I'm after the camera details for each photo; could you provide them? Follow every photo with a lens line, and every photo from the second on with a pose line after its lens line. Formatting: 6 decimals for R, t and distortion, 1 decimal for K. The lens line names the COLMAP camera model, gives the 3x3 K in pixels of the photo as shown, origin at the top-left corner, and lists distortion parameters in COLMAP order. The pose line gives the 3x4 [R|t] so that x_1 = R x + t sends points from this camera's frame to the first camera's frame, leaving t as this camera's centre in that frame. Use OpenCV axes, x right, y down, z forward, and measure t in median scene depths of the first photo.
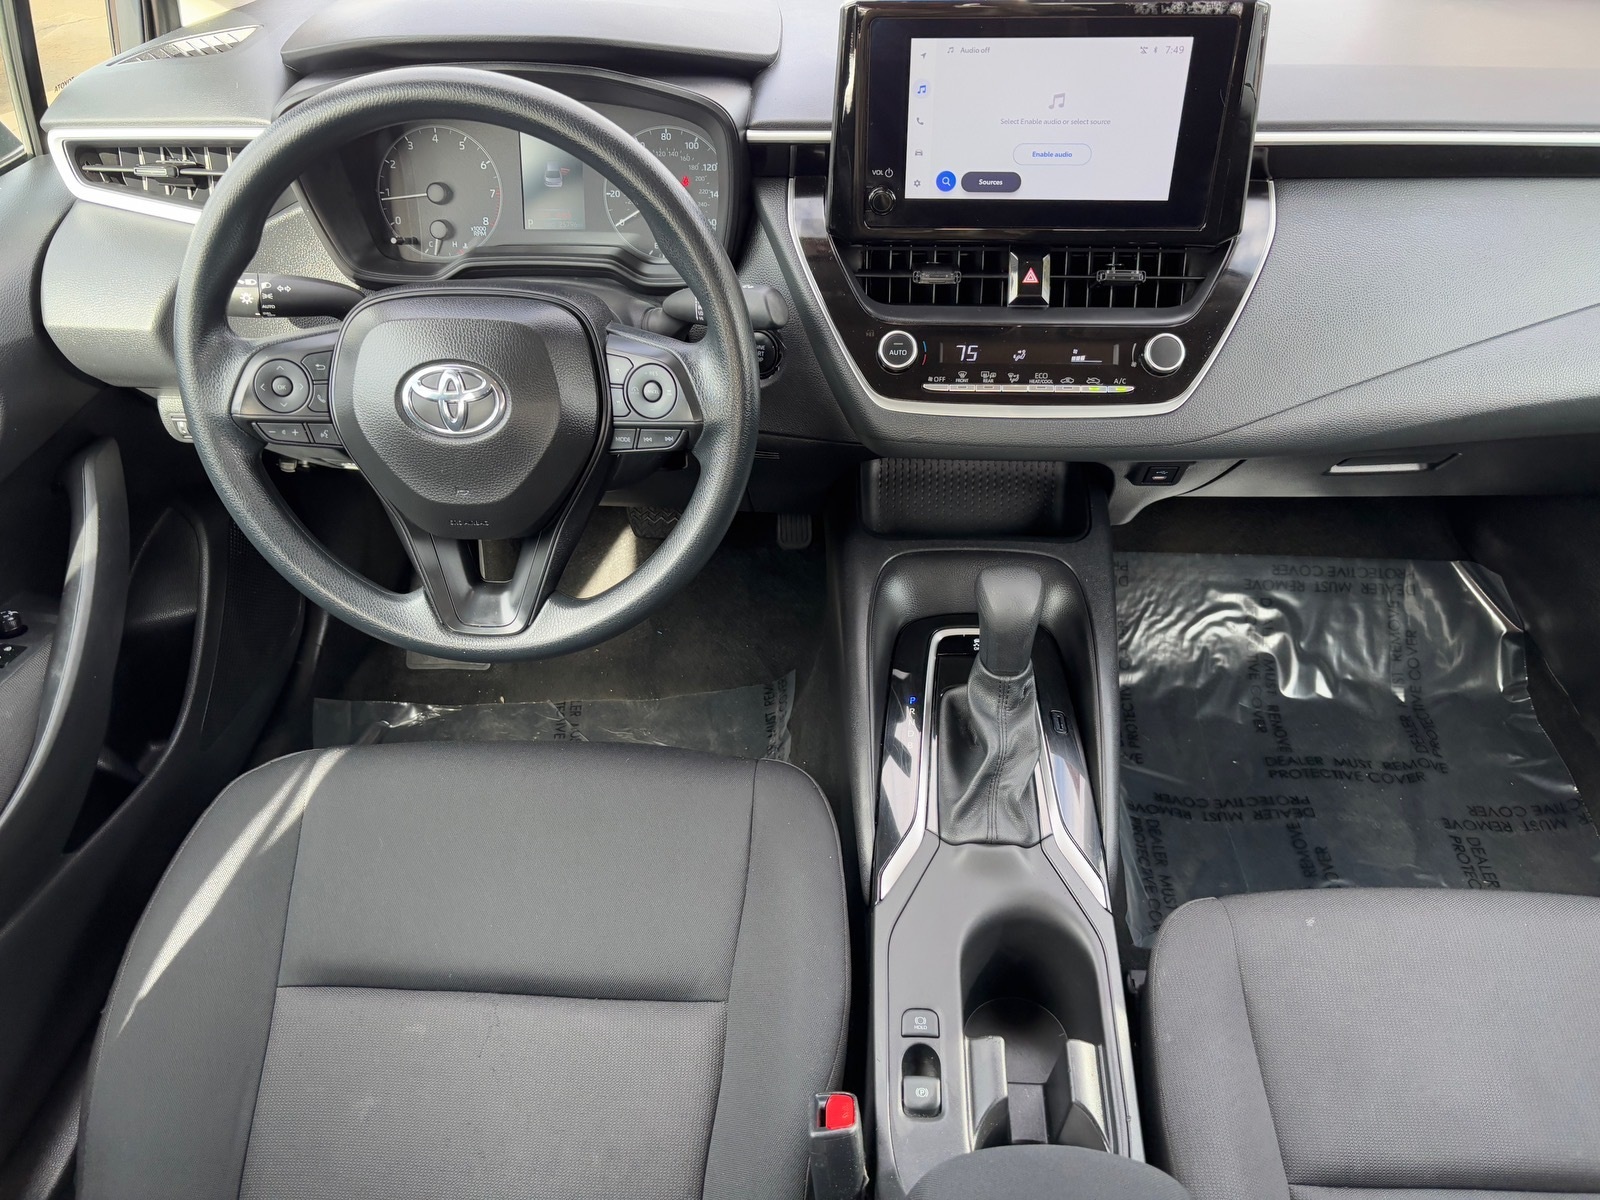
lens RADIAL K [[1231.7, 0, 788.8], [0, 1231.7, 609.0], [0, 0, 1]] dist [0.033743, -0.042462]
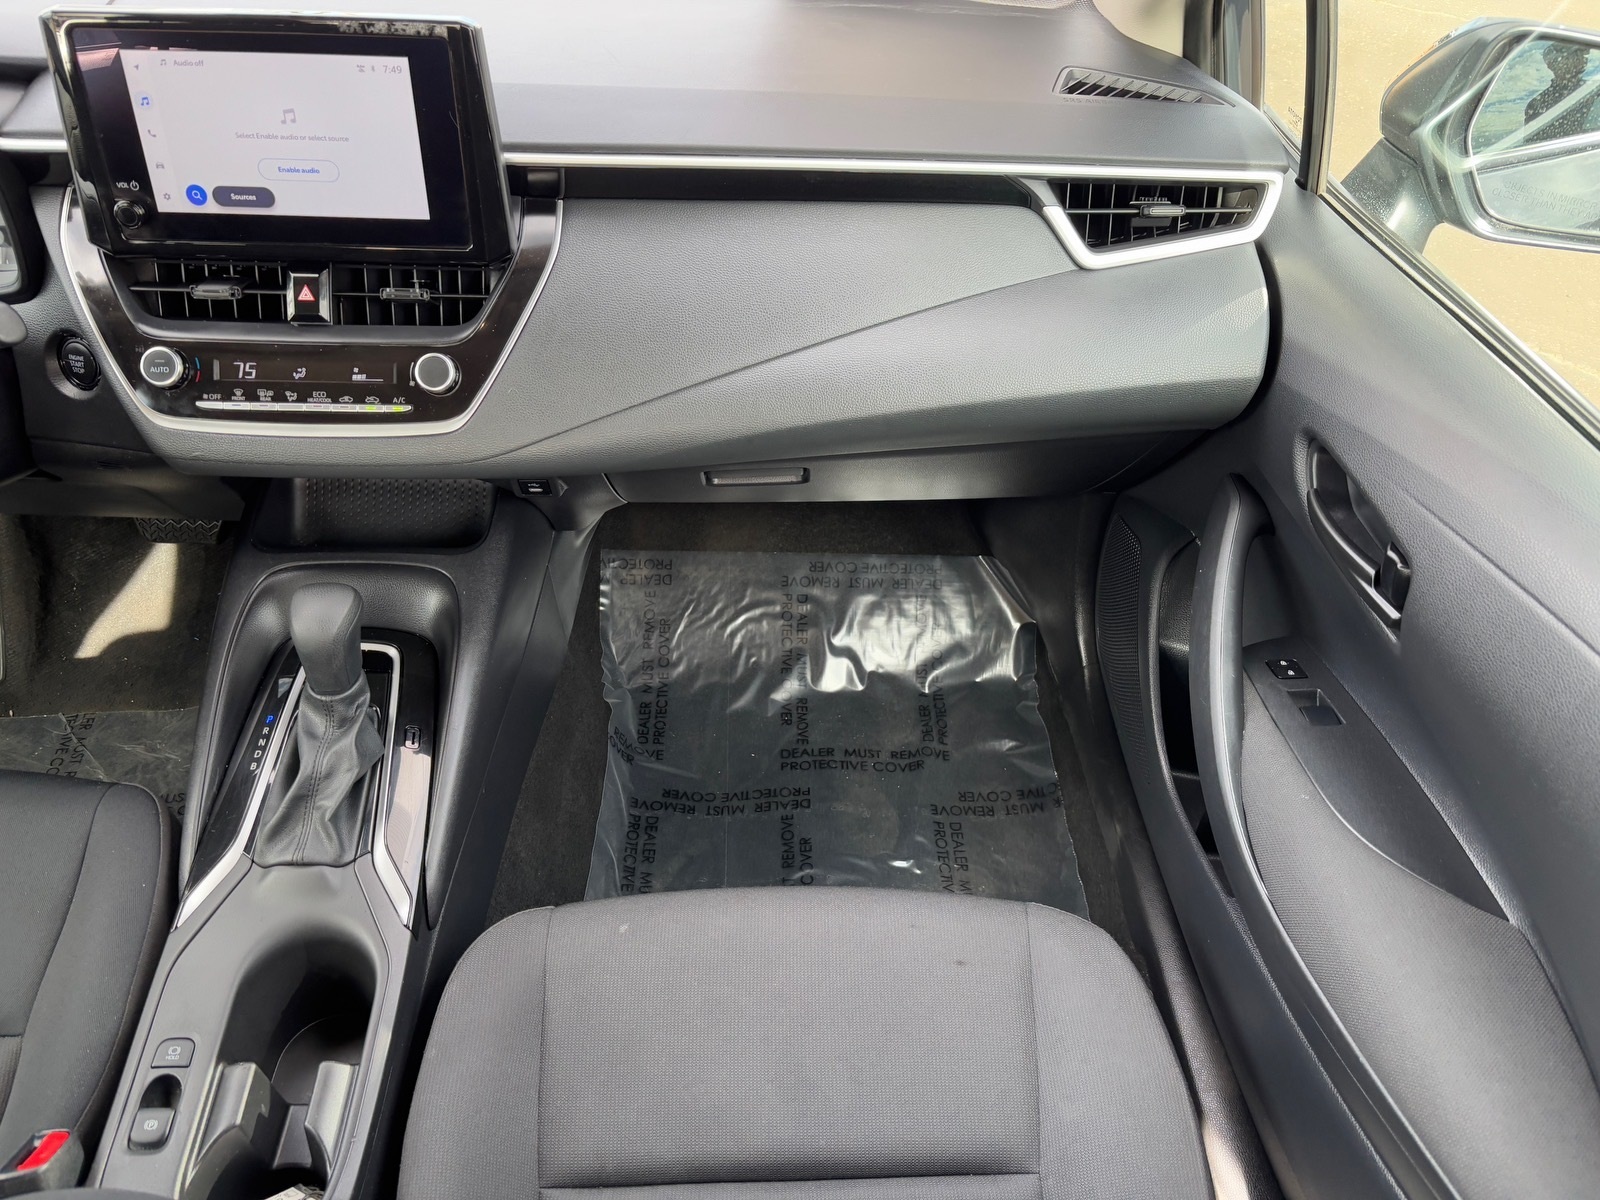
lens RADIAL K [[1231.7, 0, 811.5], [0, 1231.7, 614.8], [0, 0, 1]] dist [0.033743, -0.042462]
pose [[0.994363, -0.018446, 0.104414, 0.487502], [0.015622, 0.999492, 0.027792, -0.033892], [-0.104873, -0.026004, 0.994146, -0.030005]]
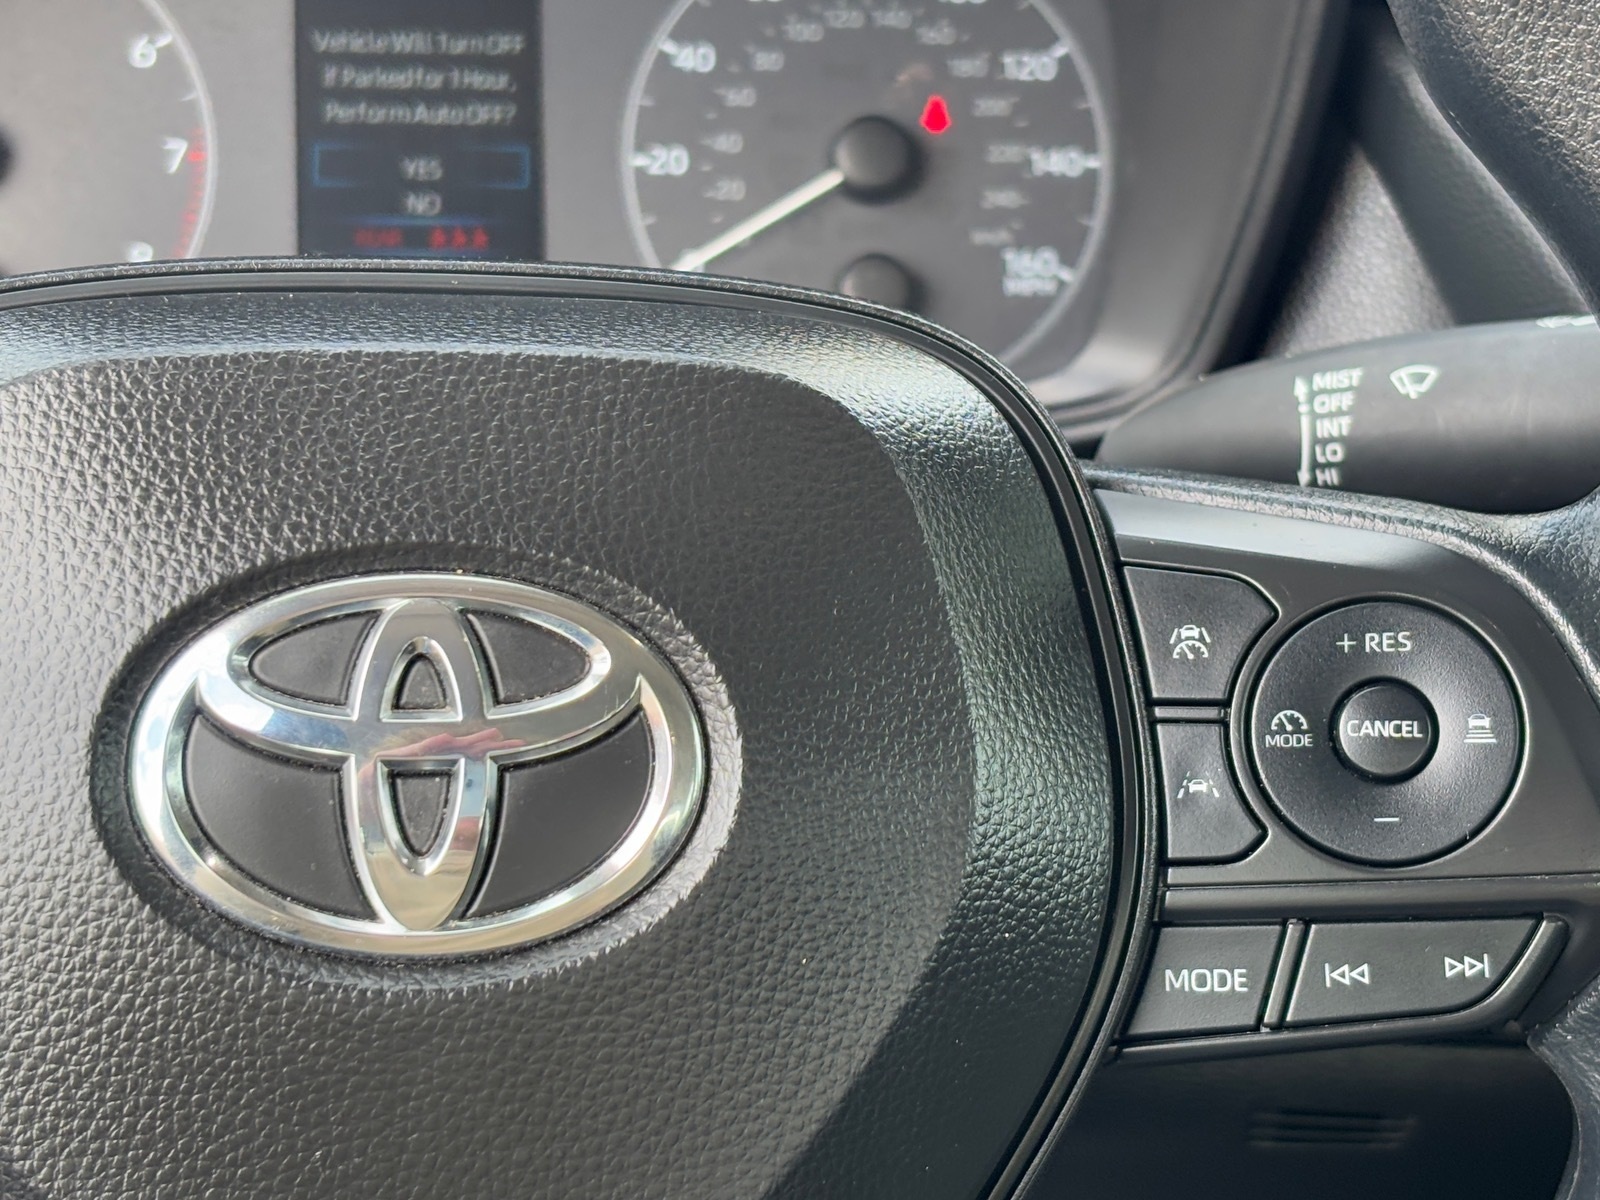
lens RADIAL K [[3136.6, 0, 859.4], [0, 3136.6, 572.7], [0, 0, 1]] dist [0.098108, 0.000000]
pose [[0.981764, -0.011667, 0.189743, -0.261775], [0.079707, 0.931404, -0.355152, -0.020358], [-0.172584, 0.363799, 0.915350, 0.485732]]
